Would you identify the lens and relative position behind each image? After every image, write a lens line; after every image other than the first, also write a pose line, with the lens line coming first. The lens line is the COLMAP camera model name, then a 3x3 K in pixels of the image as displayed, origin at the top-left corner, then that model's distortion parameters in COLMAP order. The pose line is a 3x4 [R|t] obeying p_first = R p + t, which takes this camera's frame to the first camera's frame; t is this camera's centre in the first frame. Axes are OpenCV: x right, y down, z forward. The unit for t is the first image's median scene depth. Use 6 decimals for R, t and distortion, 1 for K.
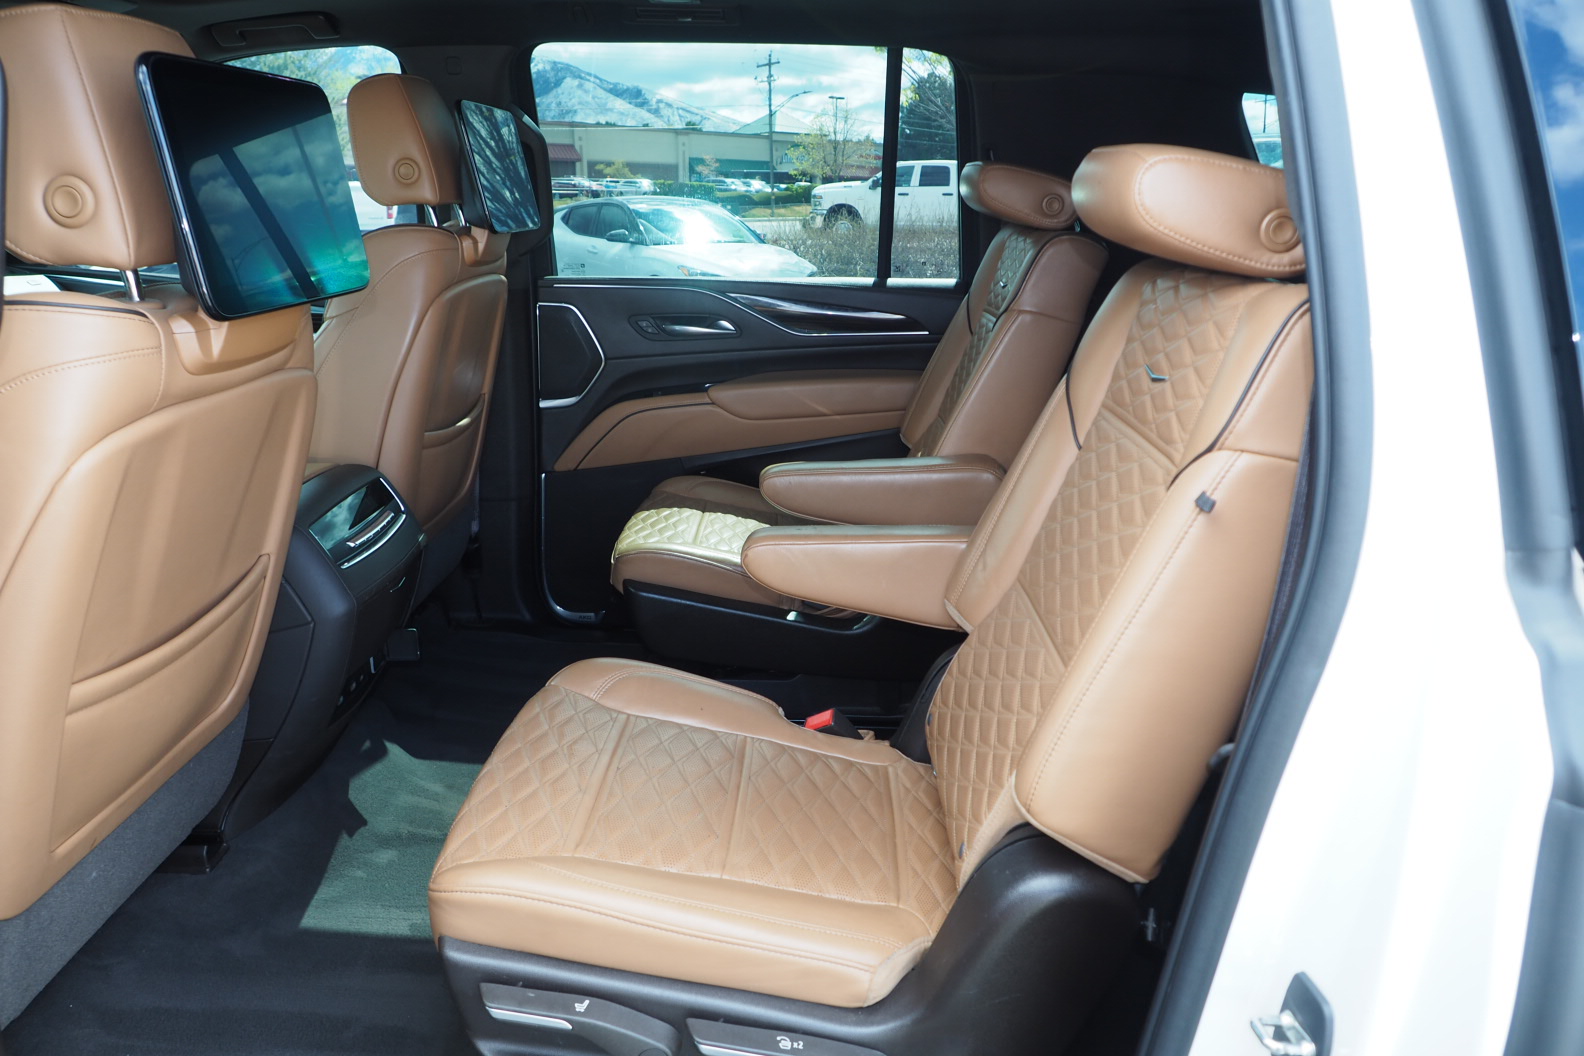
lens RADIAL K [[1124.1, 0, 803.3], [0, 1124.1, 526.2], [0, 0, 1]] dist [-0.022329, 0.001955]
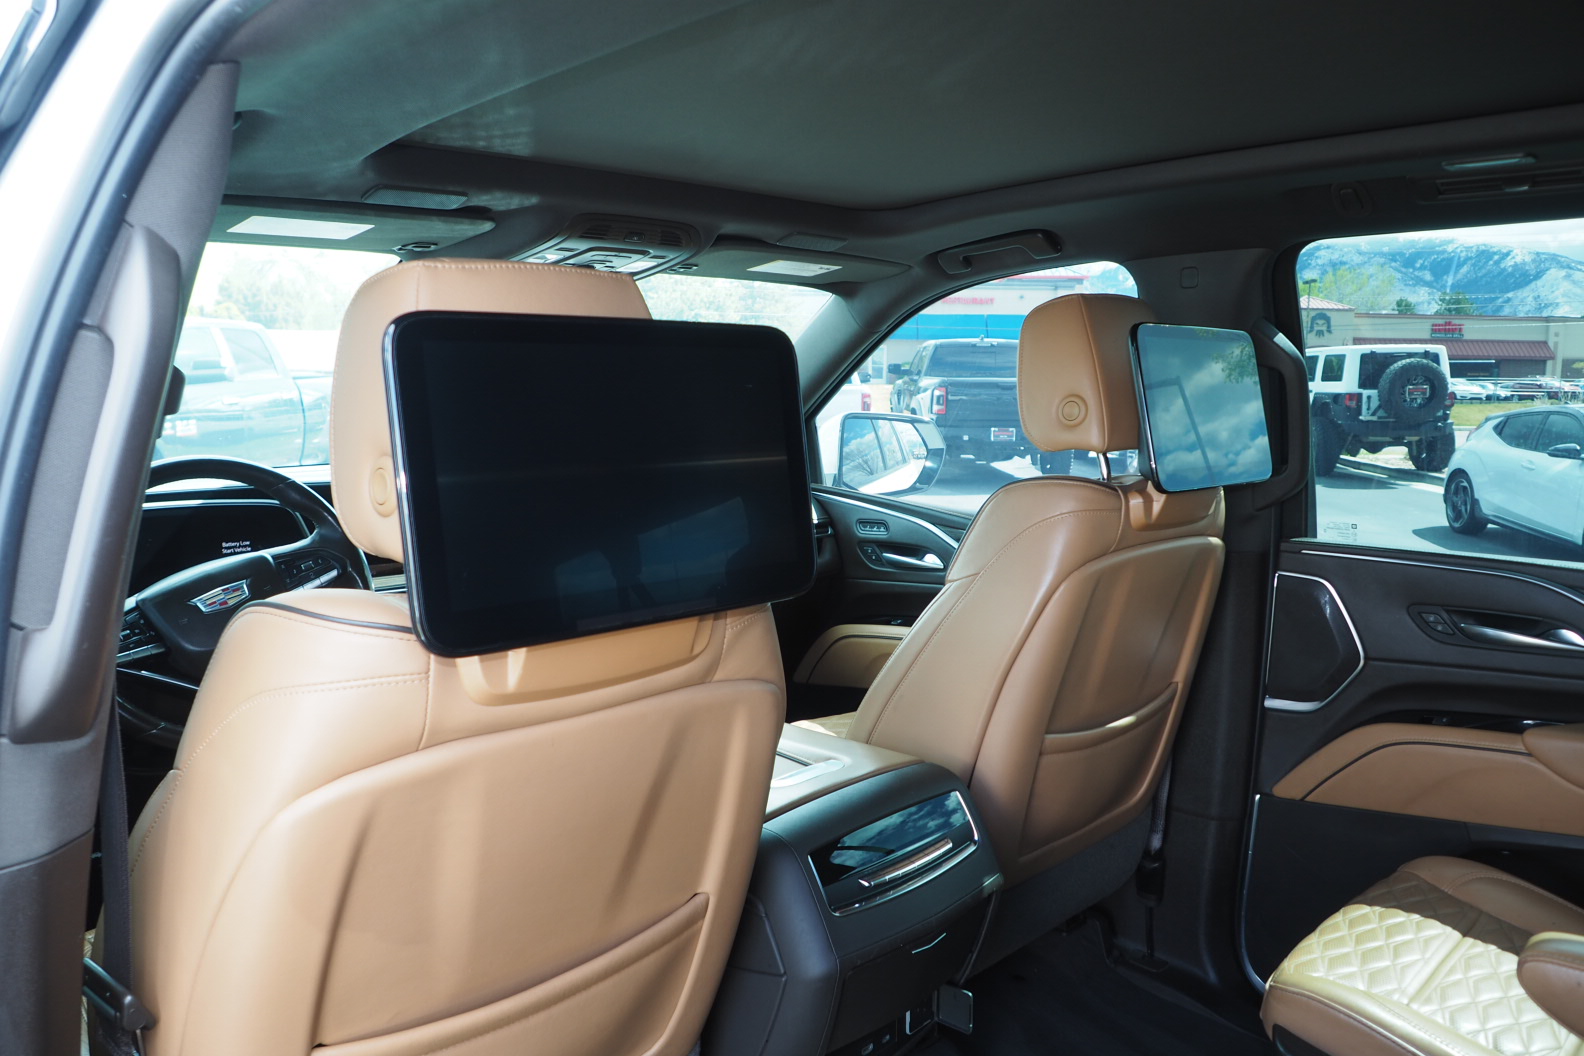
lens RADIAL K [[1124.1, 0, 792.9], [0, 1124.1, 525.6], [0, 0, 1]] dist [-0.022329, 0.001955]
pose [[0.708155, 0.085369, -0.700878, 0.055714], [-0.202881, 0.975404, -0.086181, -0.096406], [0.676281, 0.203224, 0.708056, 0.236918]]
